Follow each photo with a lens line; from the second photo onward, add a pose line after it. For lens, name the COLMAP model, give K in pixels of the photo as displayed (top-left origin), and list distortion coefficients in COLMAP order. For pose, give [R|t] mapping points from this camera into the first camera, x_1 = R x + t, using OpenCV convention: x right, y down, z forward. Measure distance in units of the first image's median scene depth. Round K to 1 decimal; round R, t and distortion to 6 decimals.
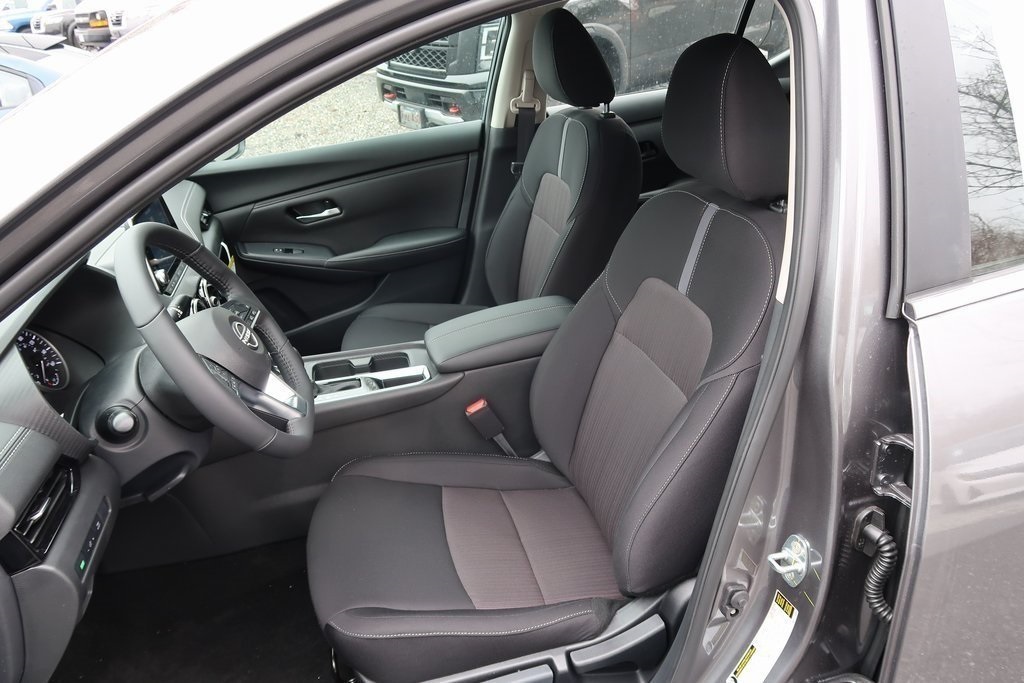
lens RADIAL K [[709.7, 0, 512.0], [0, 709.7, 341.5], [0, 0, 1]] dist [-0.019634, 0.006735]
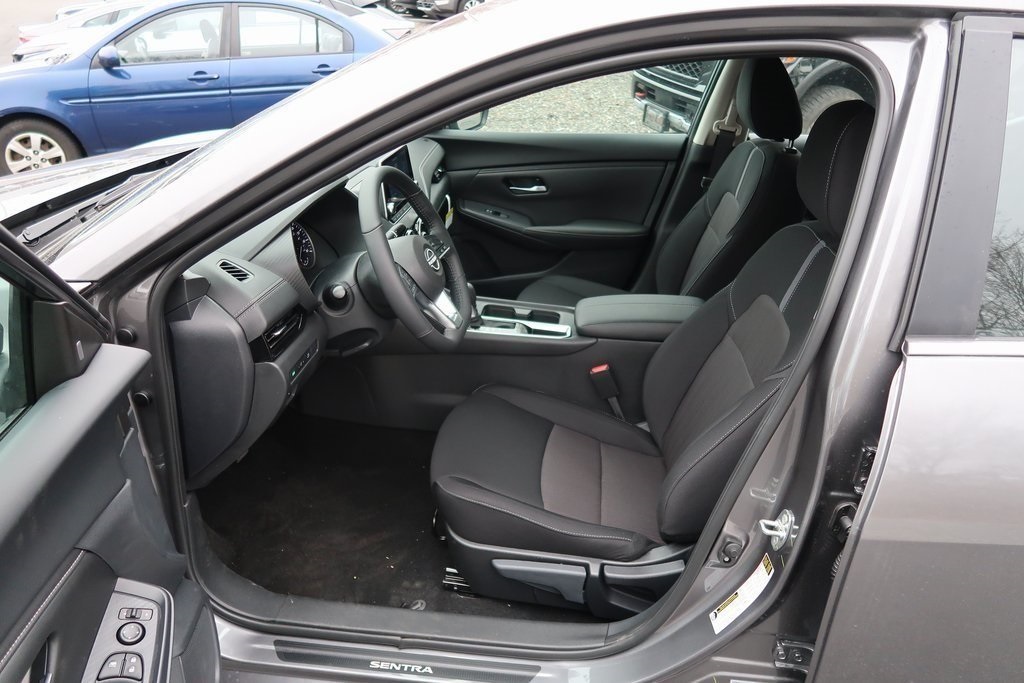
lens RADIAL K [[709.7, 0, 512.0], [0, 709.7, 341.5], [0, 0, 1]] dist [-0.019634, 0.006735]
pose [[0.928147, 0.251730, -0.274182, 0.134136], [-0.249720, 0.967371, 0.042815, 0.034393], [0.276013, 0.028730, 0.960724, -0.200497]]
